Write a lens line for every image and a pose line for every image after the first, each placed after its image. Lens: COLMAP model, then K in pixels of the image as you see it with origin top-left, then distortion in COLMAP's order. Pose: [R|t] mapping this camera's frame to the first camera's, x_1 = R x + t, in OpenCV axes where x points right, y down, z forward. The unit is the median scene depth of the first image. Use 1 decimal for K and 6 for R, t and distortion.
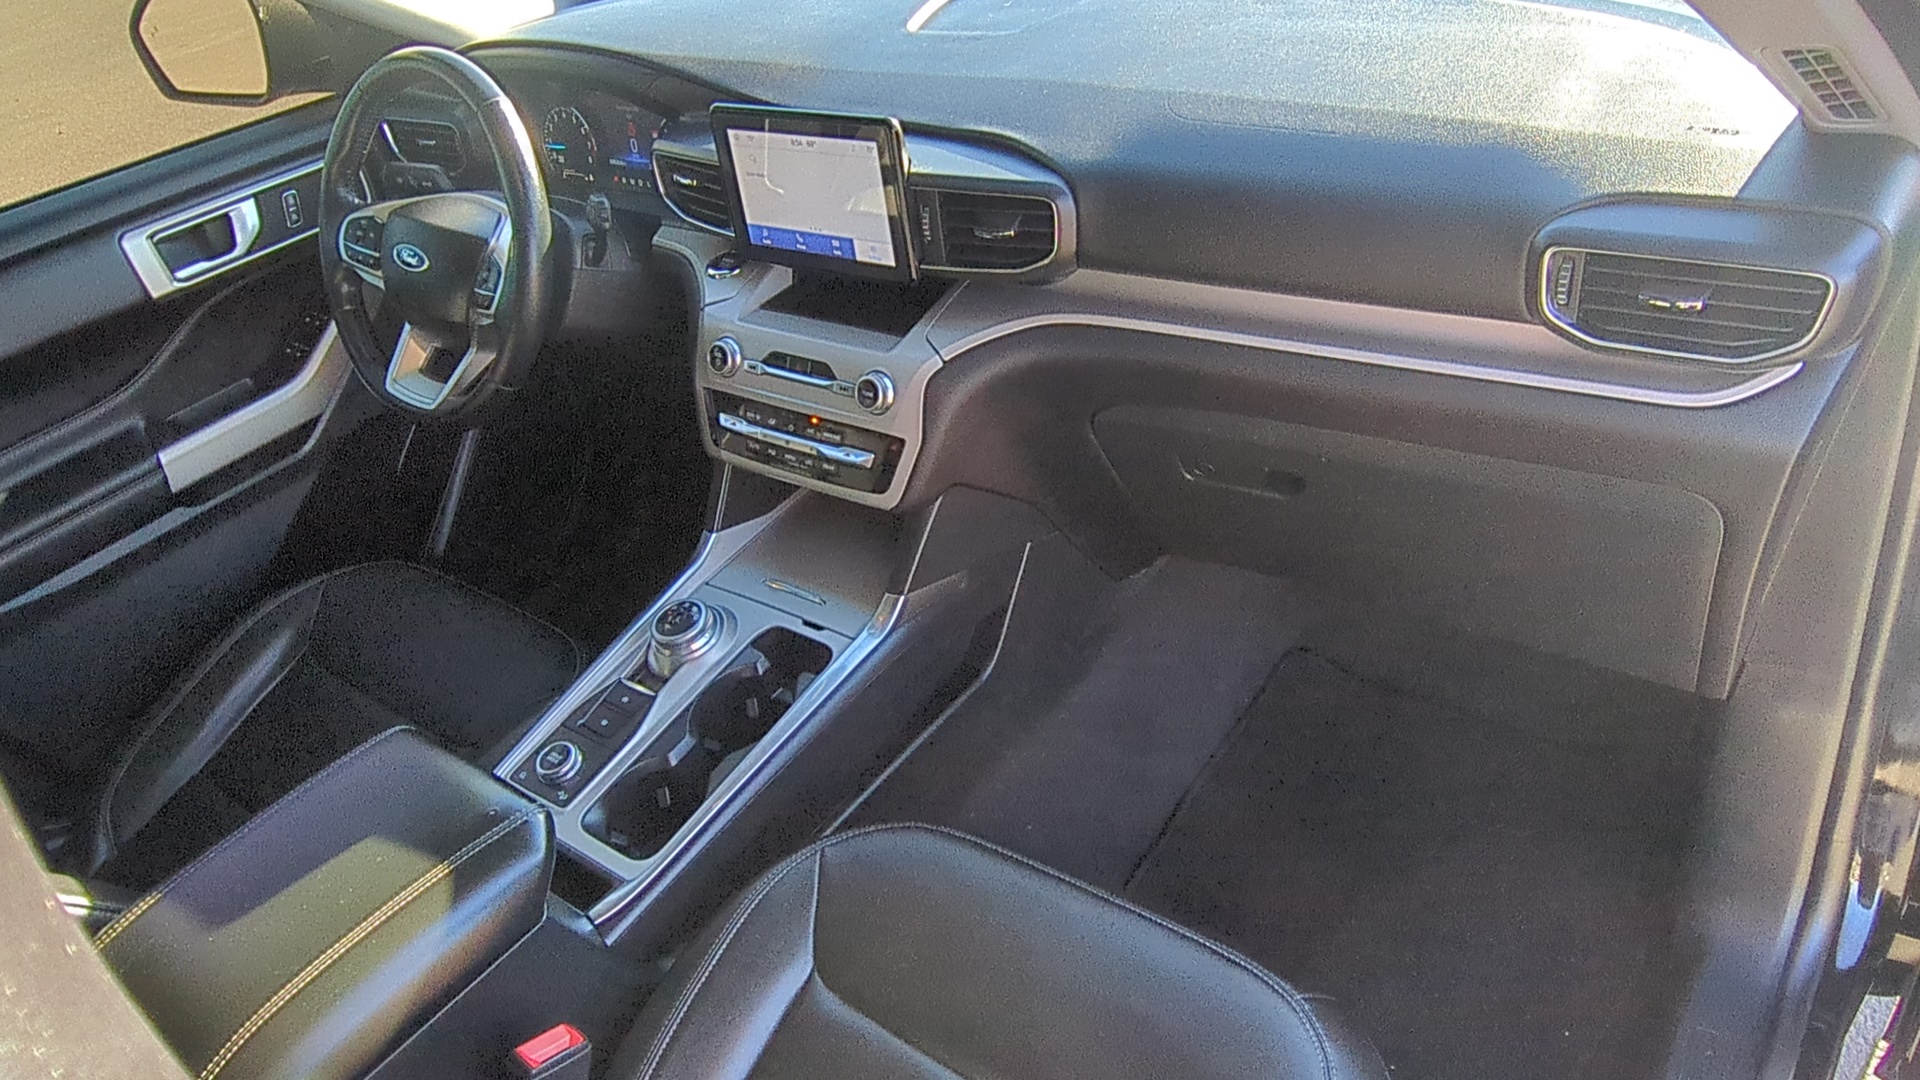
lens RADIAL K [[1320.5, 0, 959.6], [0, 1320.5, 531.8], [0, 0, 1]] dist [-0.004831, 0.002290]
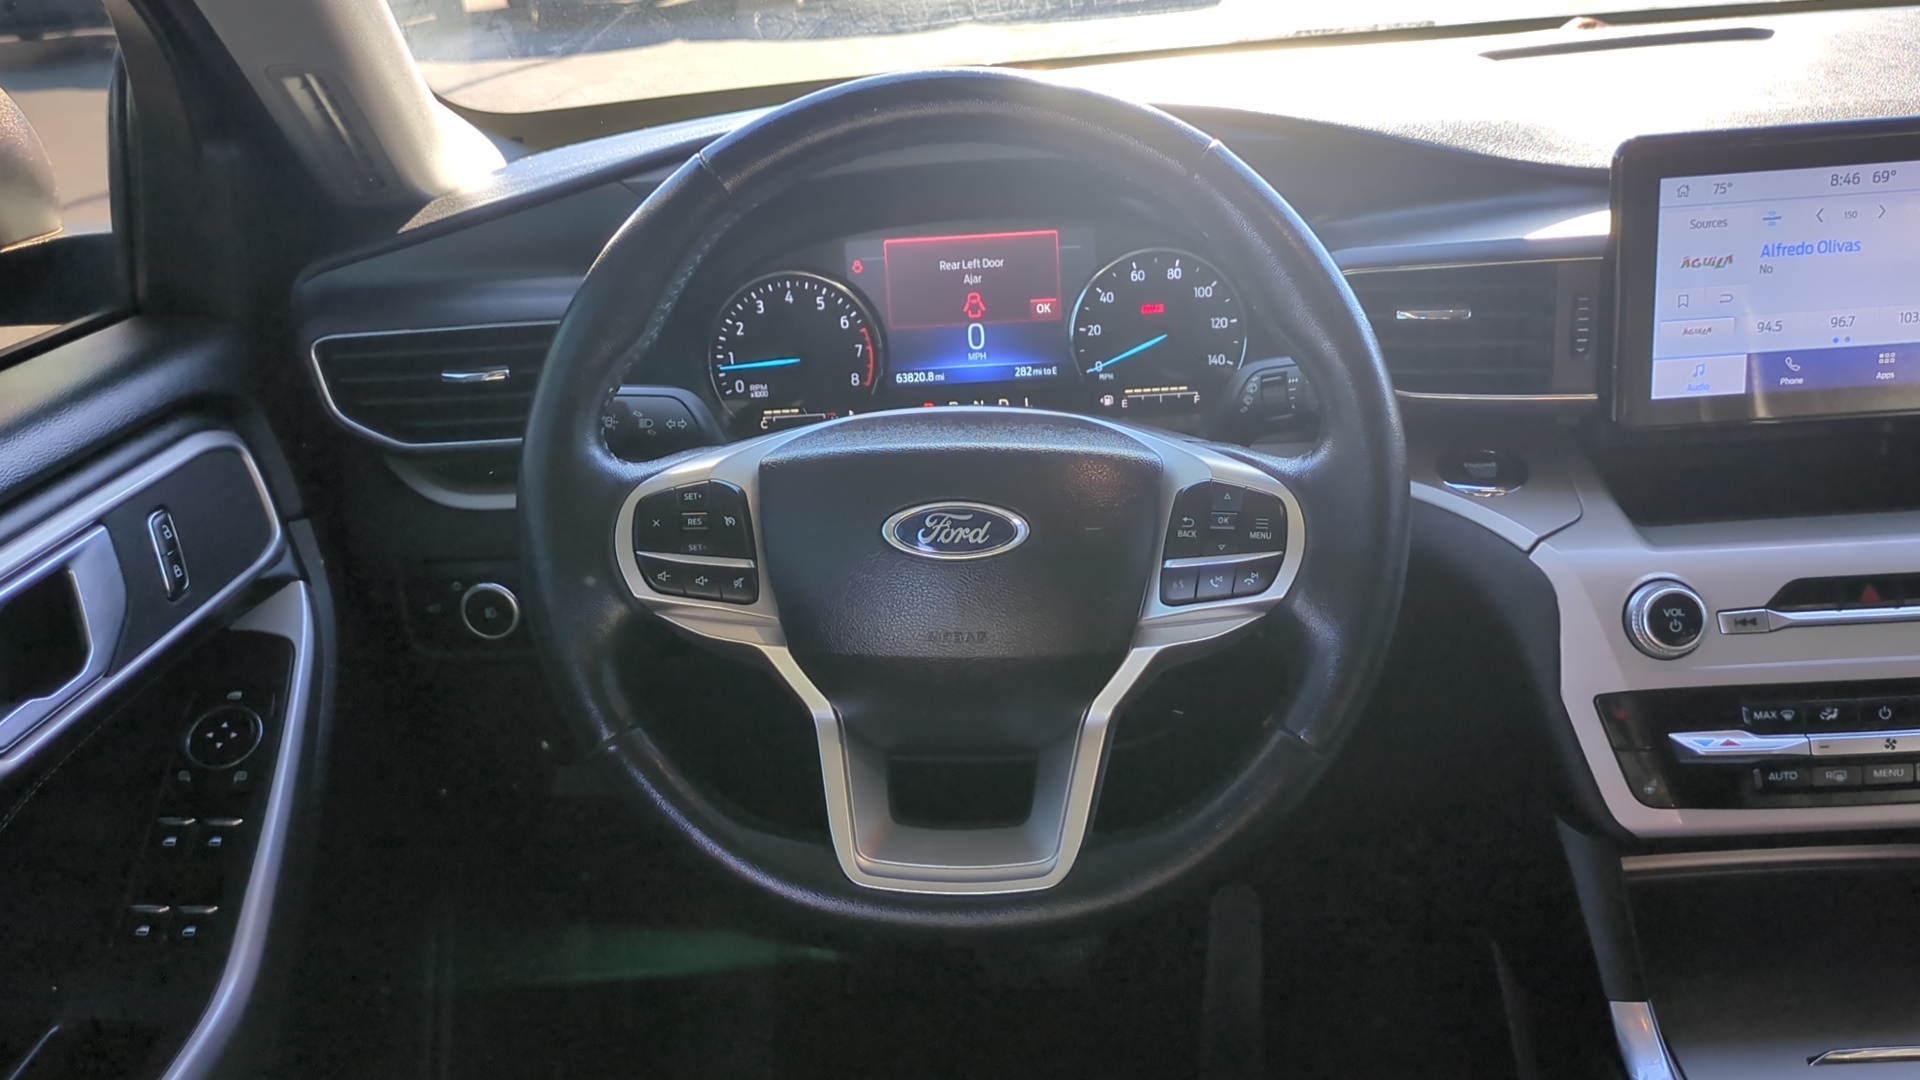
lens RADIAL K [[1741.5, 0, 986.0], [0, 1741.5, 521.7], [0, 0, 1]] dist [0.040185, 0.000000]
pose [[0.814573, -0.104767, 0.570521, -0.800824], [0.278651, 0.933311, -0.226462, -0.091959], [-0.508747, 0.343446, 0.789444, 0.621117]]
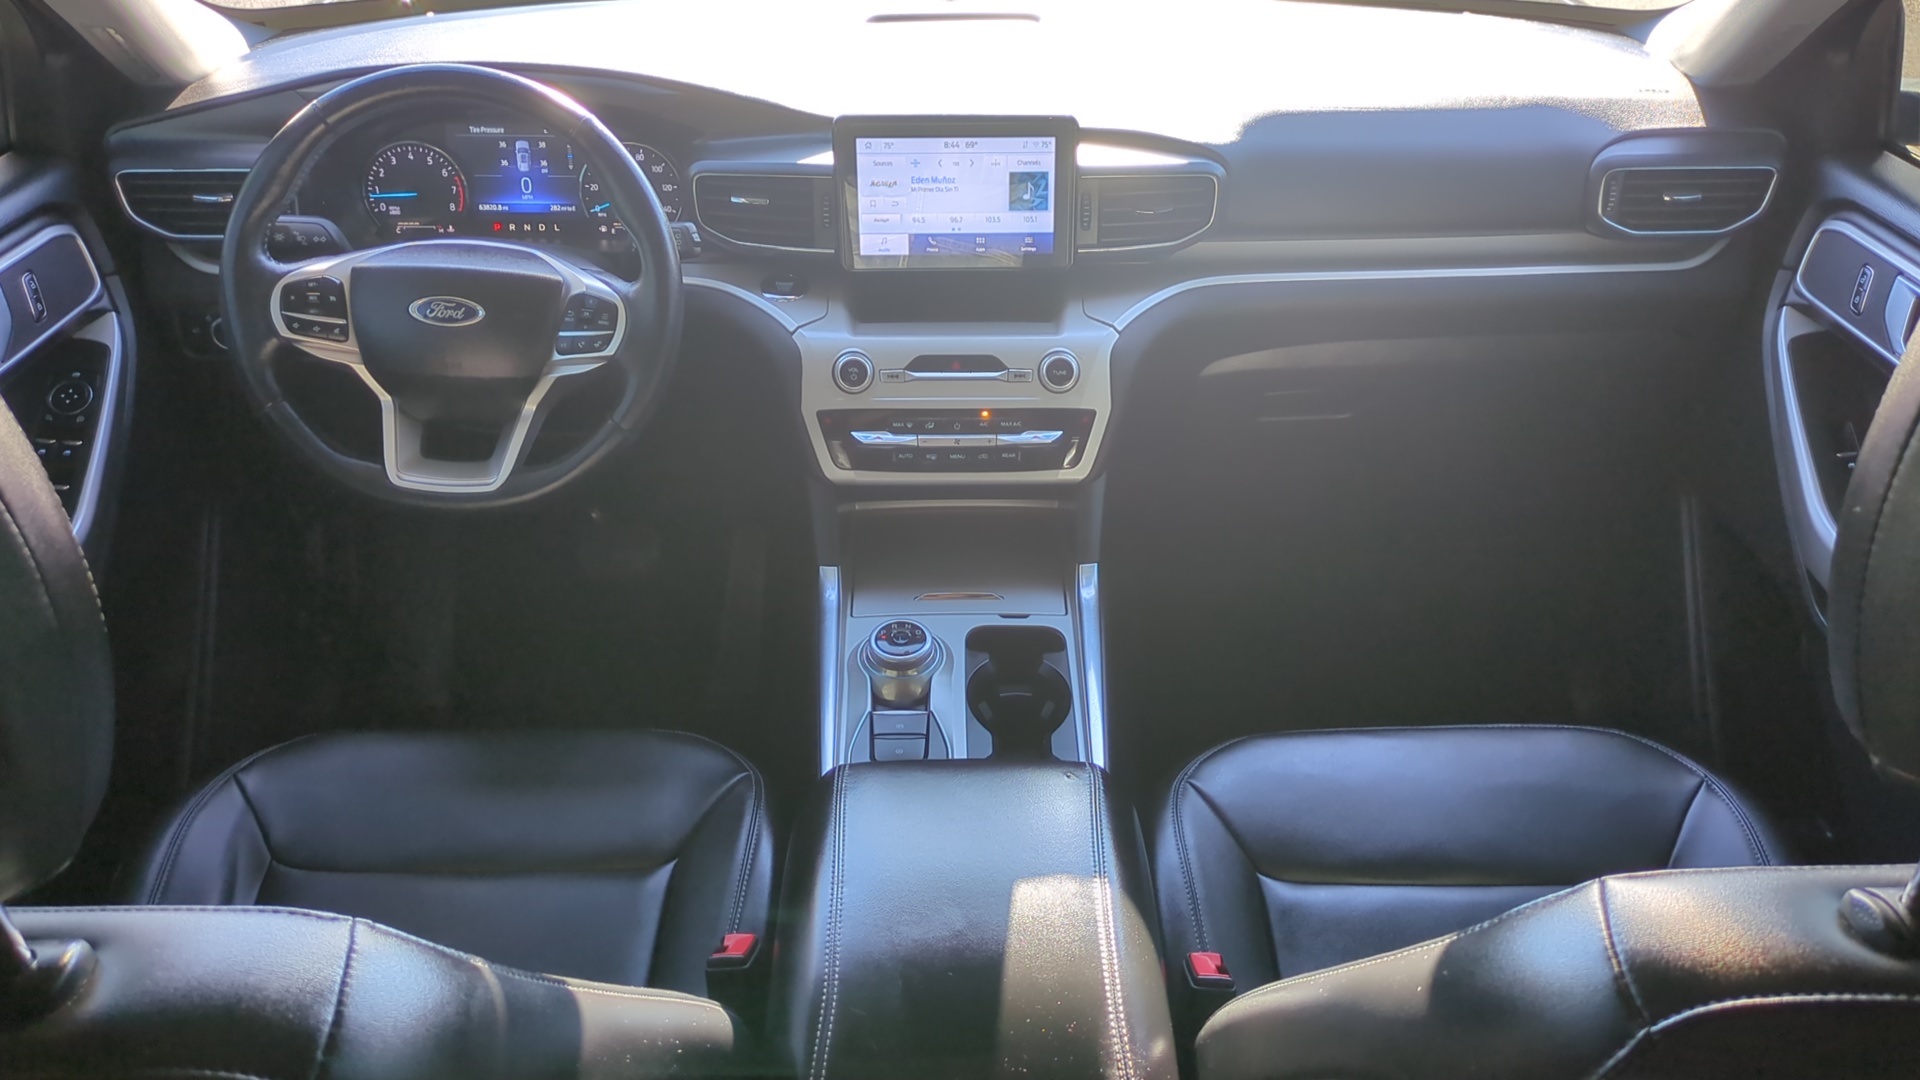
lens RADIAL K [[1615.0, 0, 971.4], [0, 1615.0, 526.2], [0, 0, 1]] dist [0.057364, -0.072421]
pose [[0.779464, -0.168215, 0.603439, -0.882386], [0.242879, 0.969077, -0.043586, 0.051475], [-0.577447, 0.180537, 0.796217, 0.030734]]
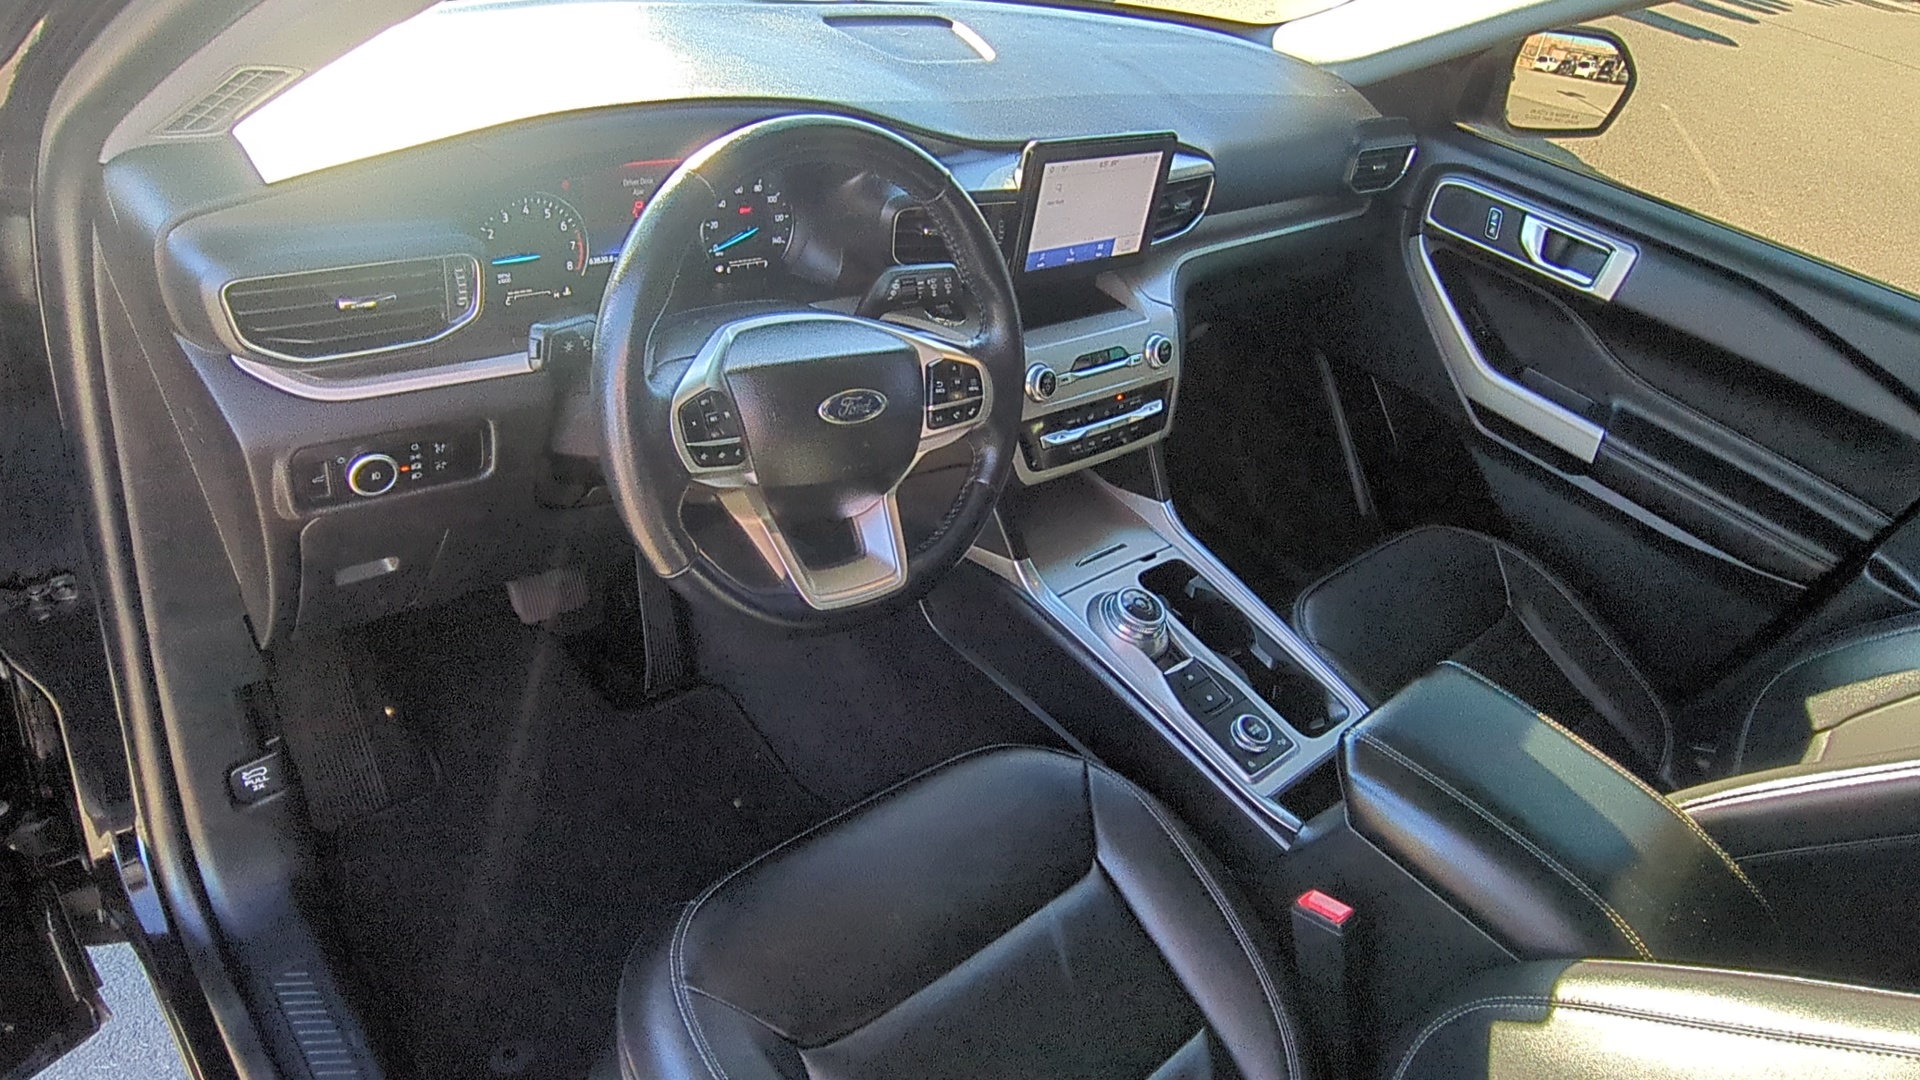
lens RADIAL K [[1194.7, 0, 961.3], [0, 1194.7, 551.5], [0, 0, 1]] dist [0.000663, -0.003864]
pose [[0.153814, -0.412370, 0.897938, -1.149991], [0.356259, 0.870774, 0.338869, -0.377249], [-0.921640, 0.267776, 0.280848, 0.865877]]
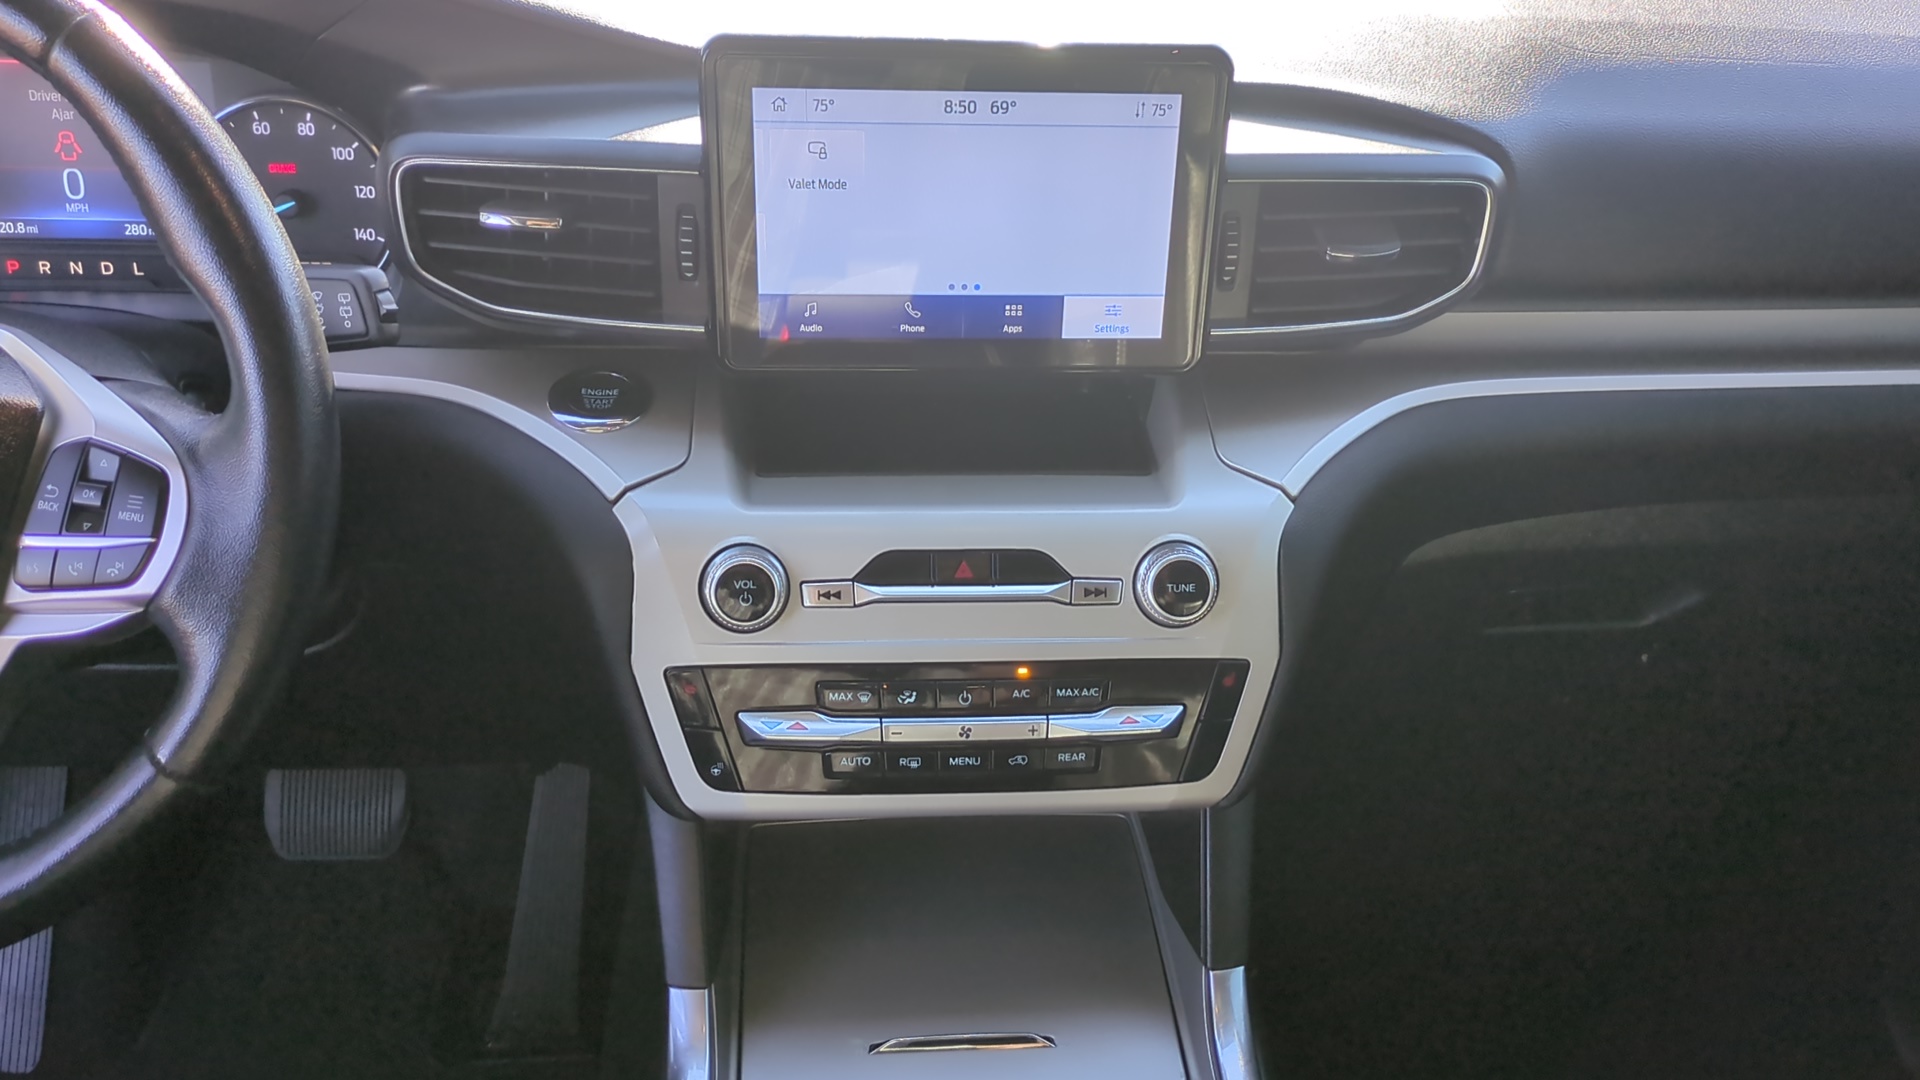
lens RADIAL K [[1615.0, 0, 963.9], [0, 1615.0, 520.0], [0, 0, 1]] dist [0.057364, -0.072421]
pose [[0.731361, -0.161329, 0.662635, -0.509348], [0.248288, 0.967926, -0.038382, -0.120605], [-0.635189, 0.192595, 0.747959, 0.558366]]
